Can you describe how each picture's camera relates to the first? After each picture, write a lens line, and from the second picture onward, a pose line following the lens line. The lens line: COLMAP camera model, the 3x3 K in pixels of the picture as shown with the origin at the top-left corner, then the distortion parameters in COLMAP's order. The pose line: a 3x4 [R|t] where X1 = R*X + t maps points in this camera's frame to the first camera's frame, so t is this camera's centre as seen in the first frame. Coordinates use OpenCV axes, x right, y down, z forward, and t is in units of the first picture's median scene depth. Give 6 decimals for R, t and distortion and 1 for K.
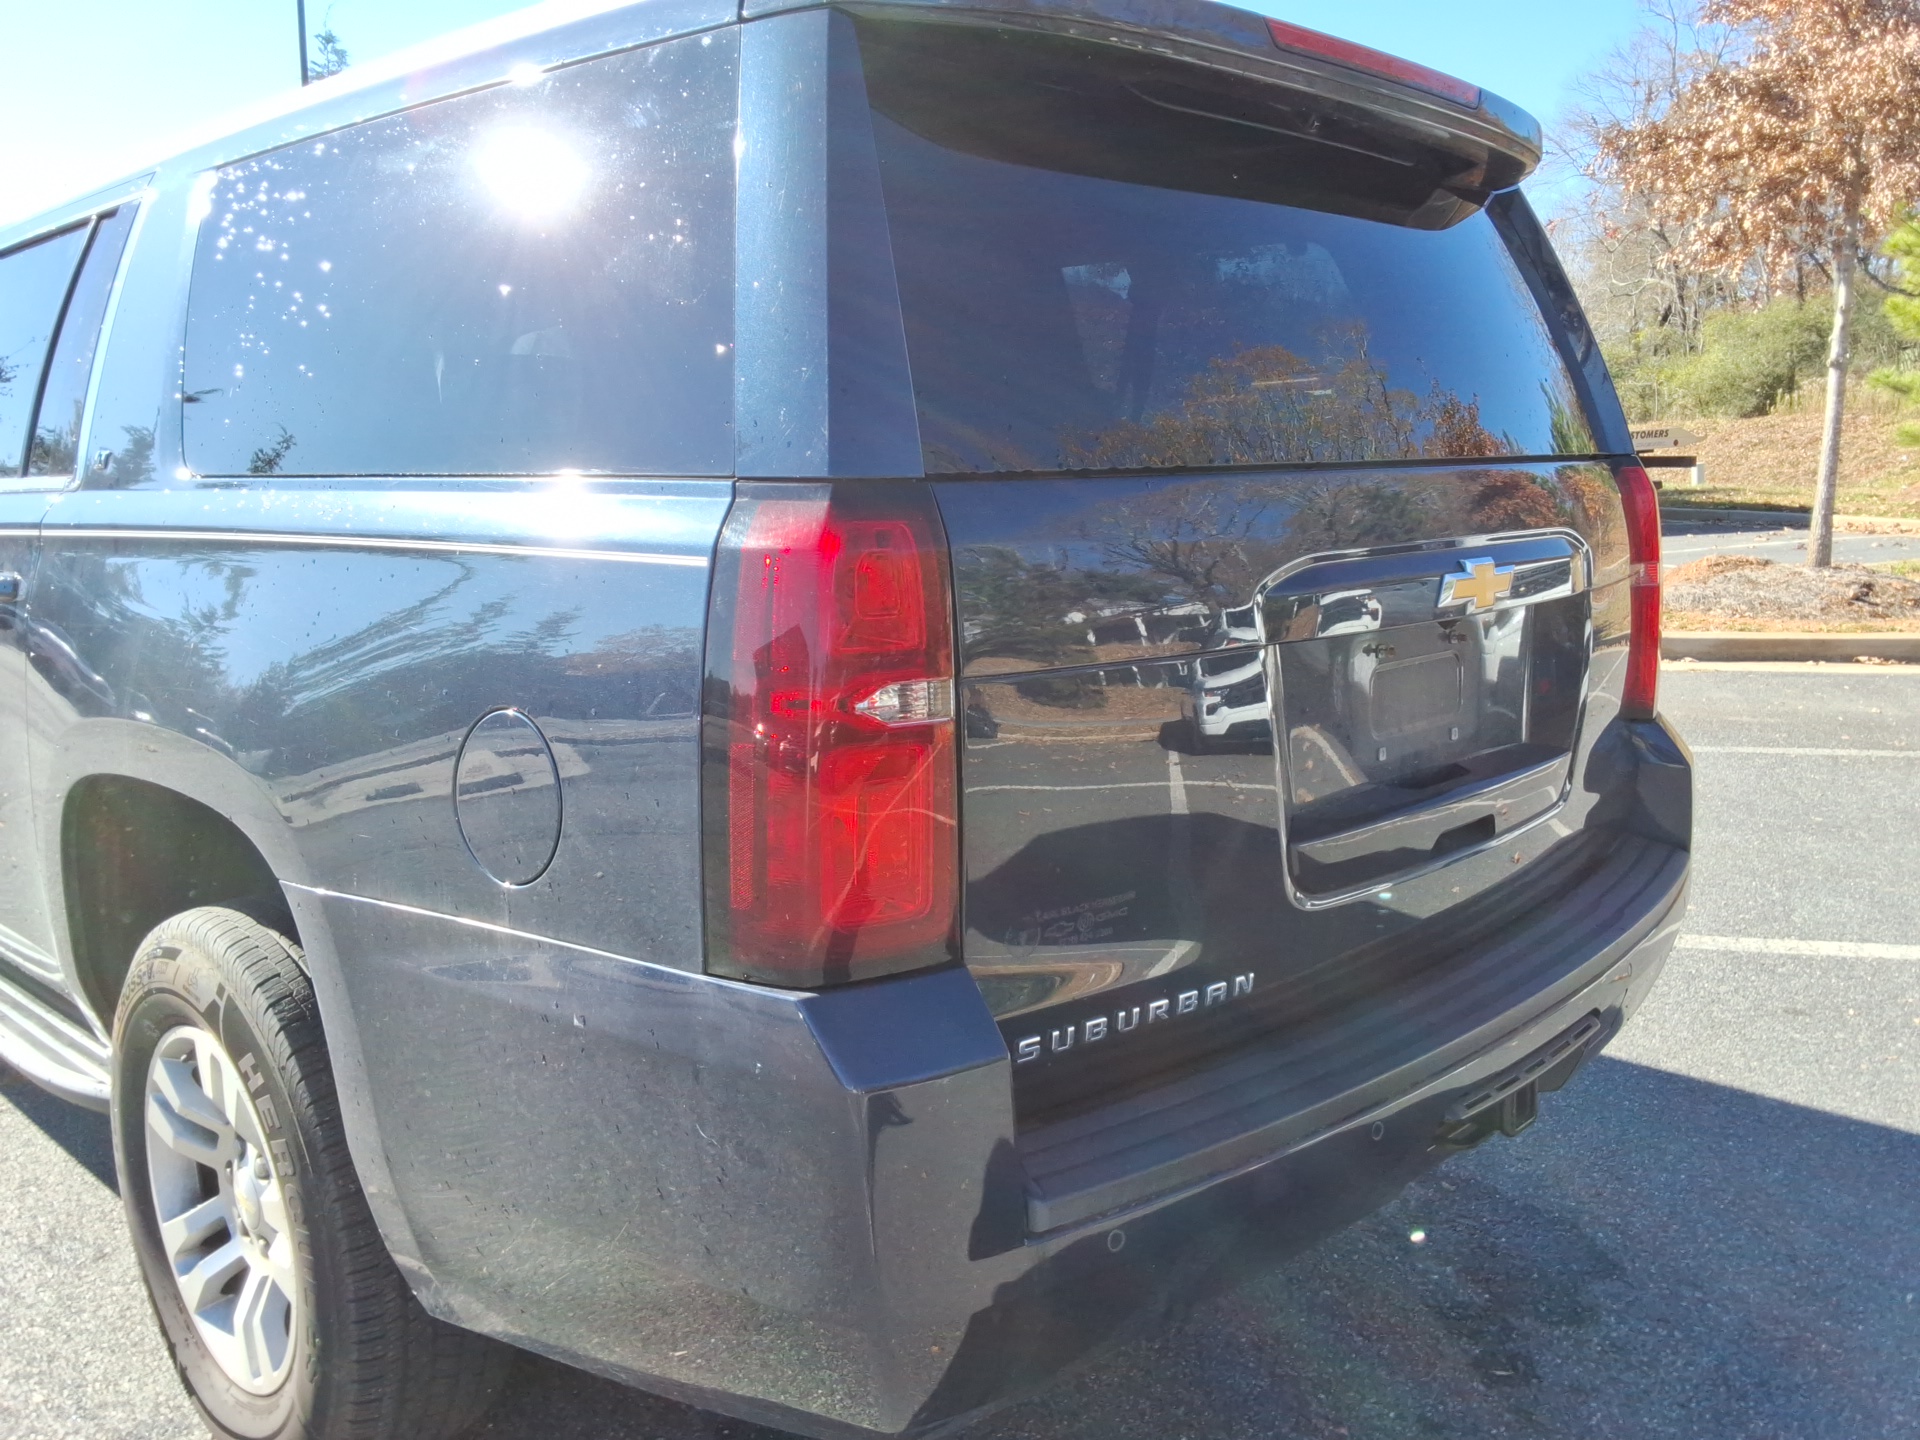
lens RADIAL K [[1539.2, 0, 969.3], [0, 1539.2, 708.3], [0, 0, 1]] dist [0.113170, -0.180999]
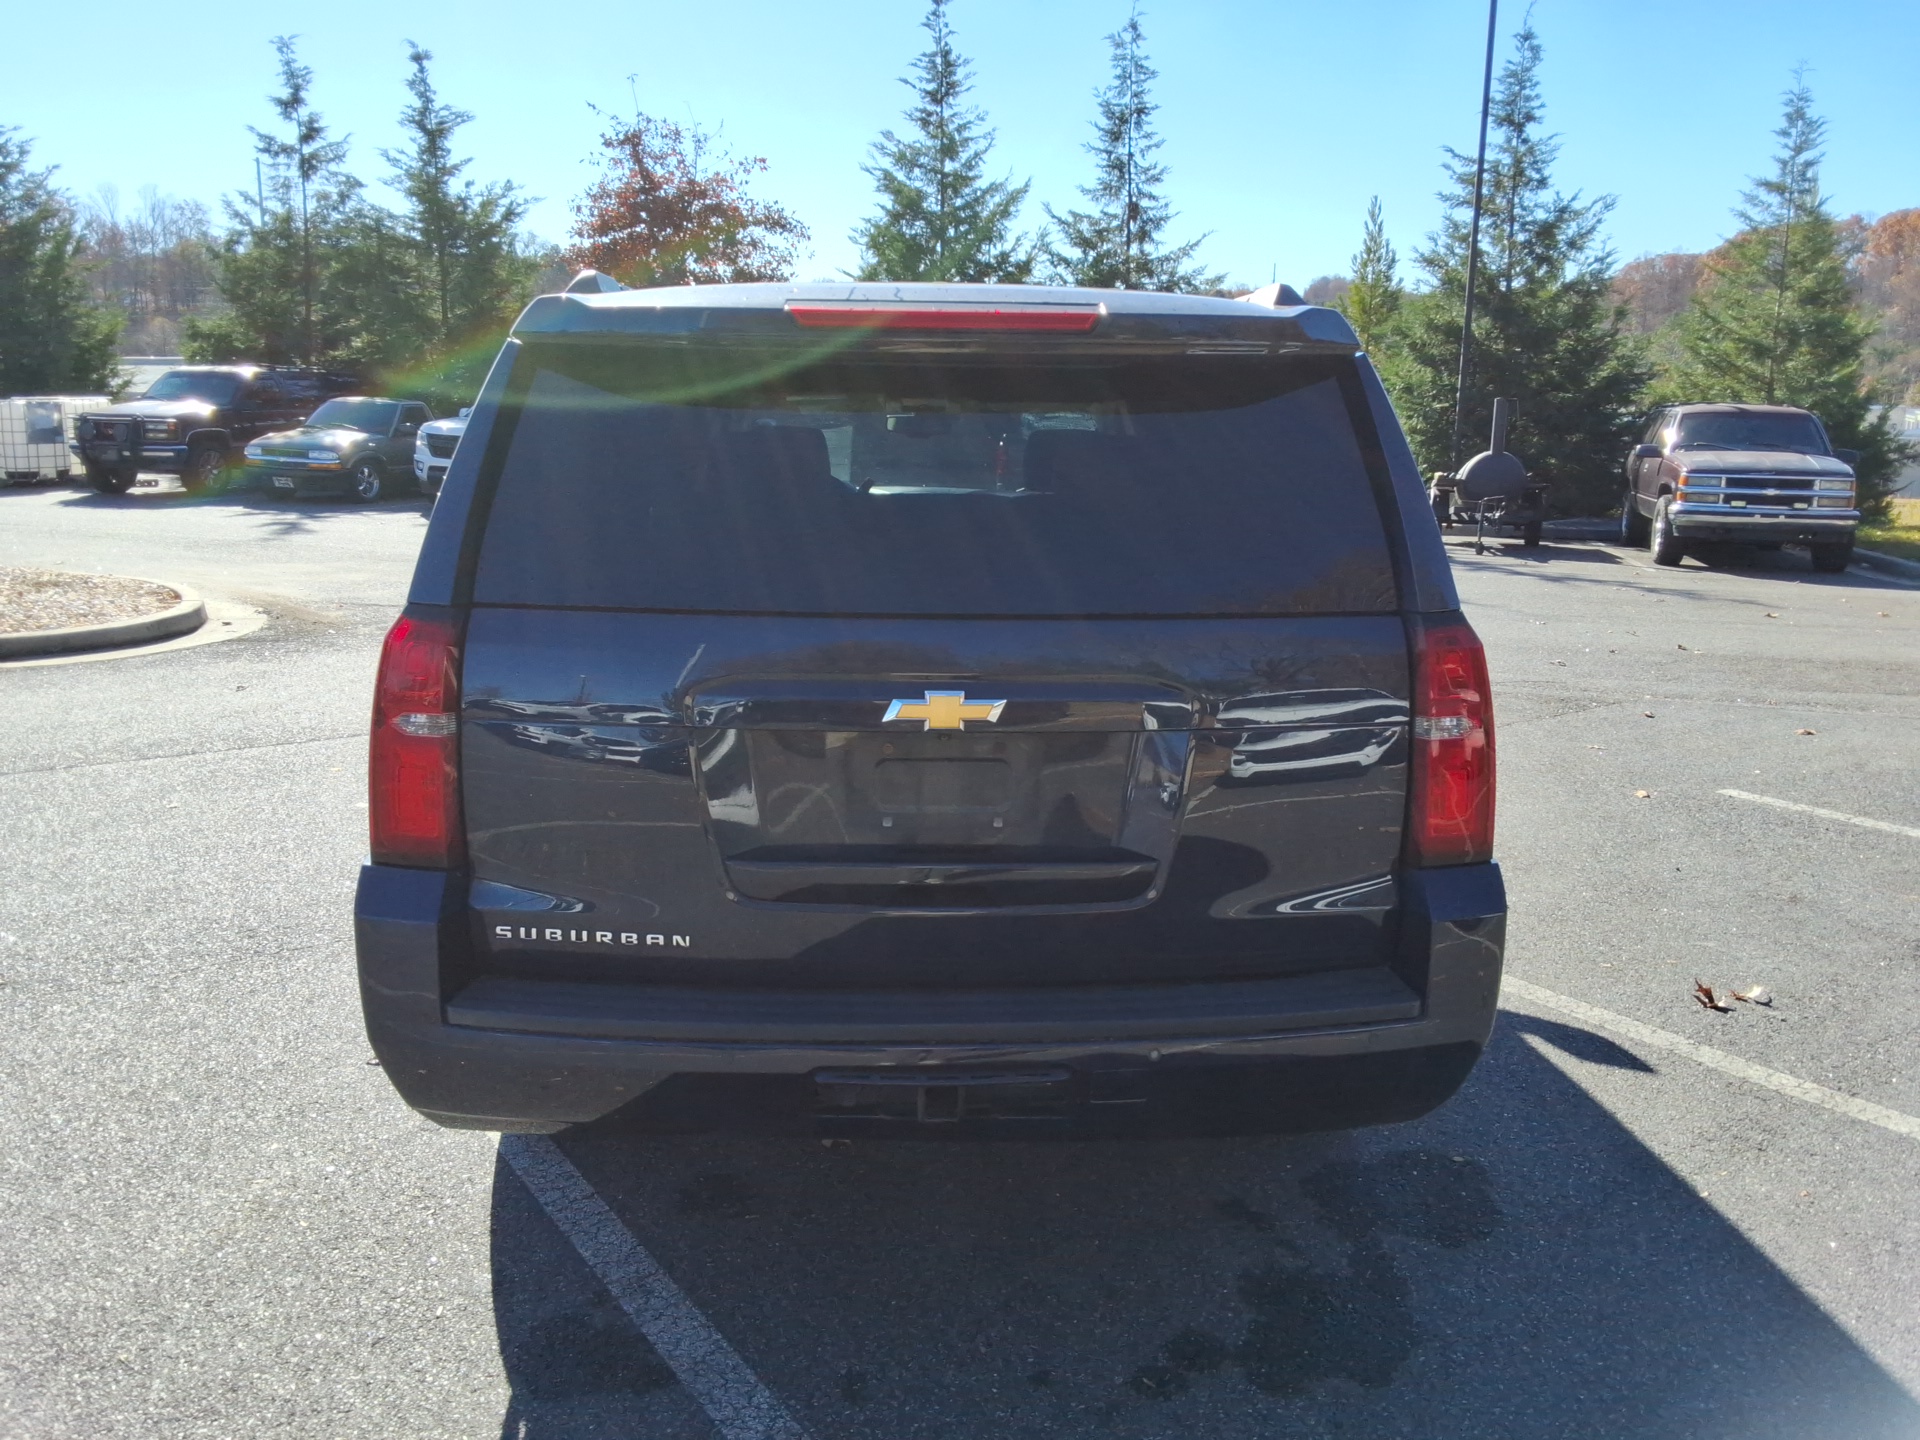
lens RADIAL K [[1539.2, 0, 969.3], [0, 1539.2, 708.3], [0, 0, 1]] dist [0.113170, -0.180999]
pose [[0.715583, 0.148350, -0.682594, 0.253565], [-0.132739, 0.988262, 0.075628, -0.037789], [0.685800, 0.036489, 0.726874, 0.011026]]
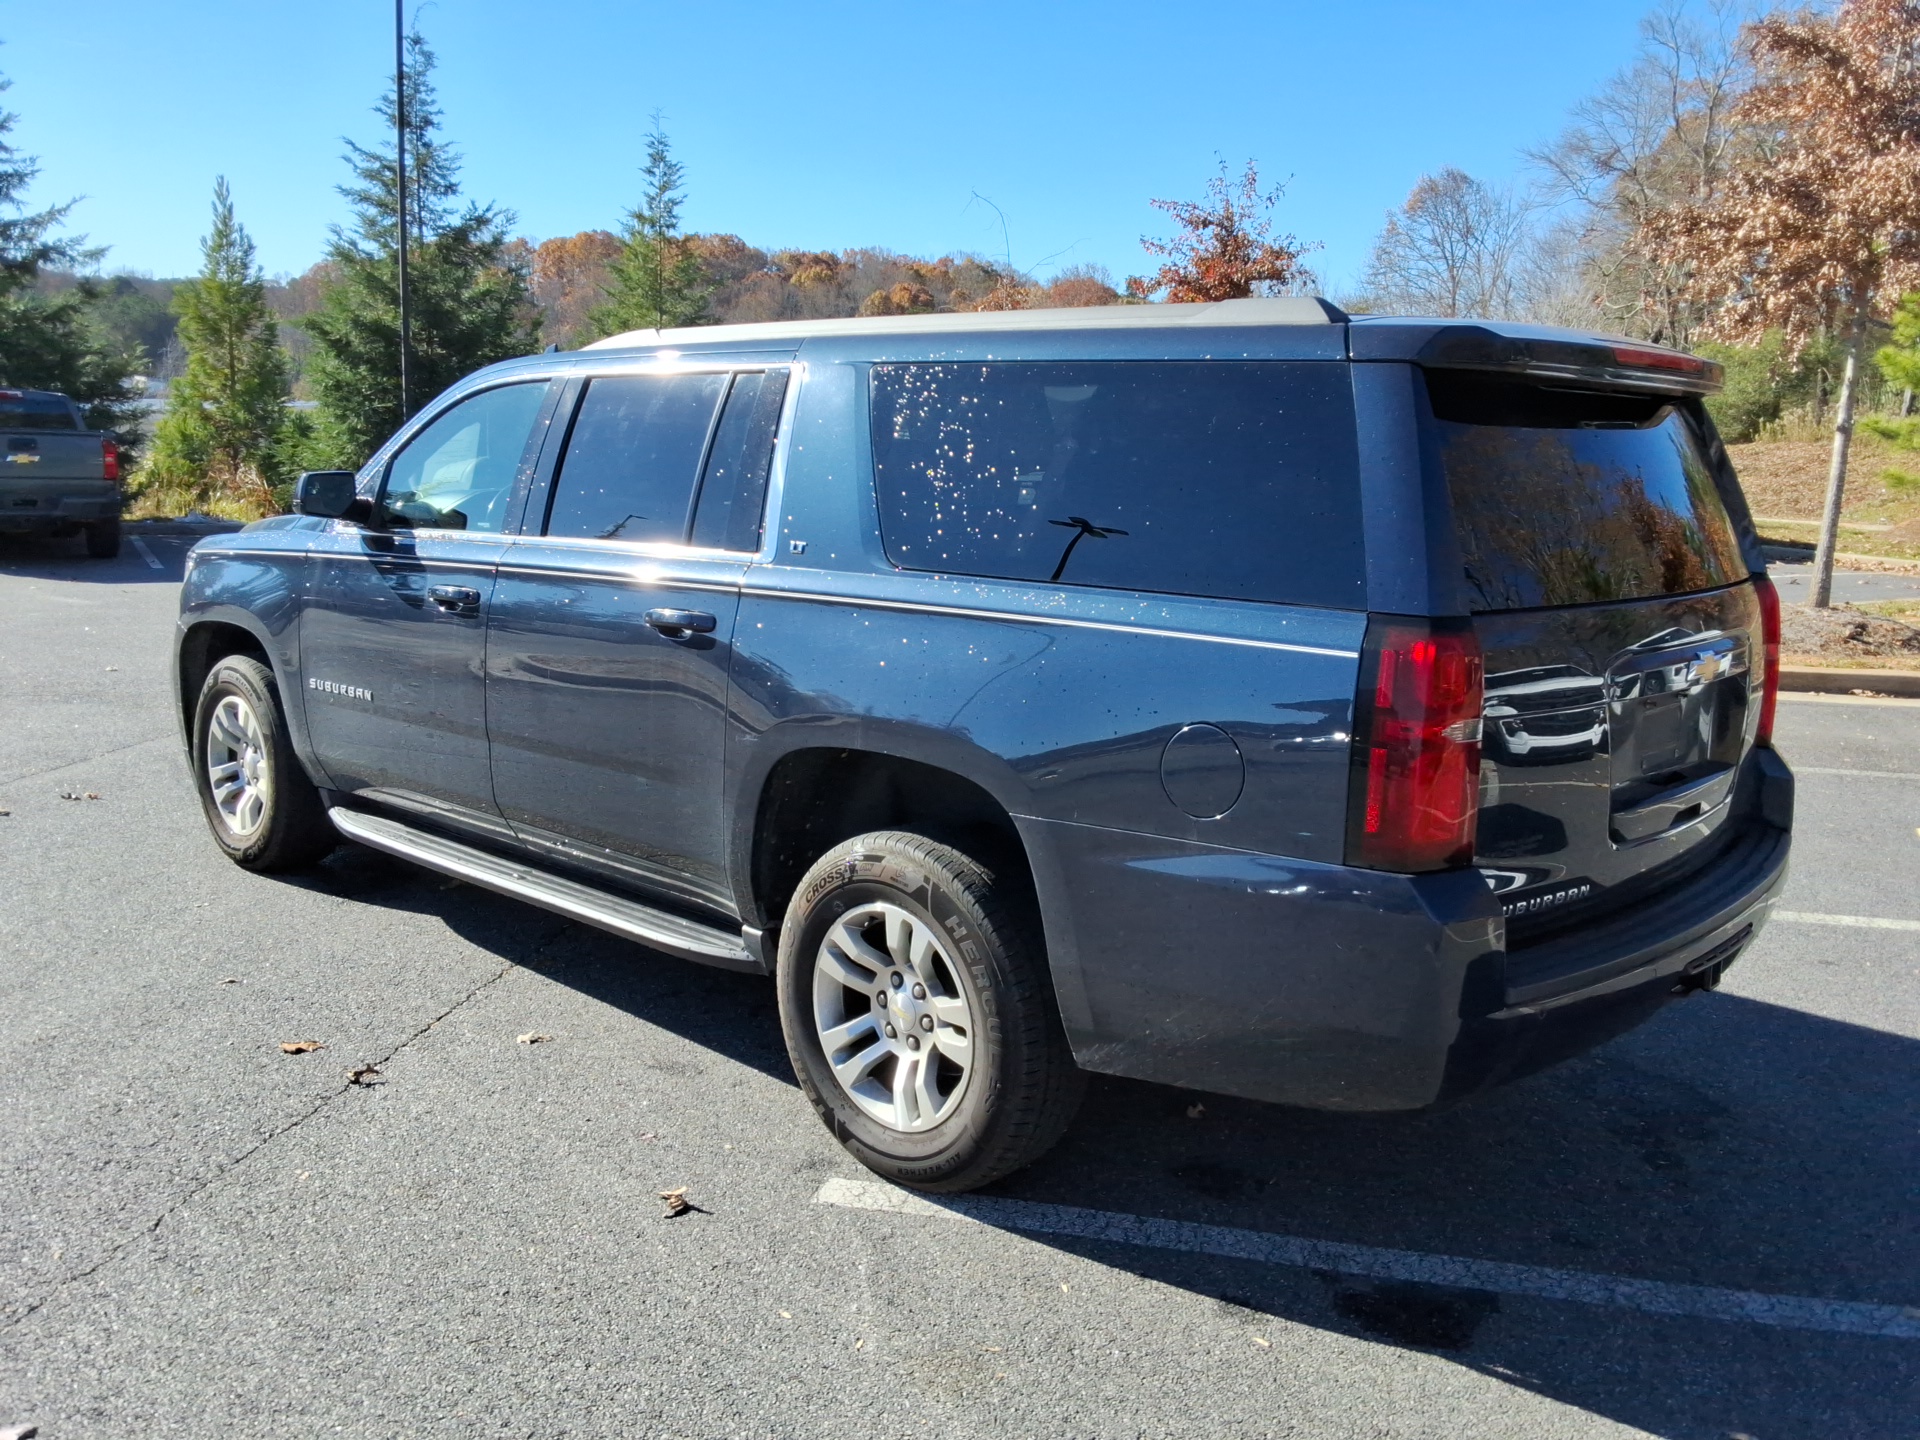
lens RADIAL K [[1539.2, 0, 969.3], [0, 1539.2, 708.3], [0, 0, 1]] dist [0.113170, -0.180999]
pose [[0.999198, 0.036224, 0.017044, -0.102134], [-0.036344, 0.999316, 0.006781, -0.003392], [-0.016786, -0.007395, 0.999832, -0.141683]]
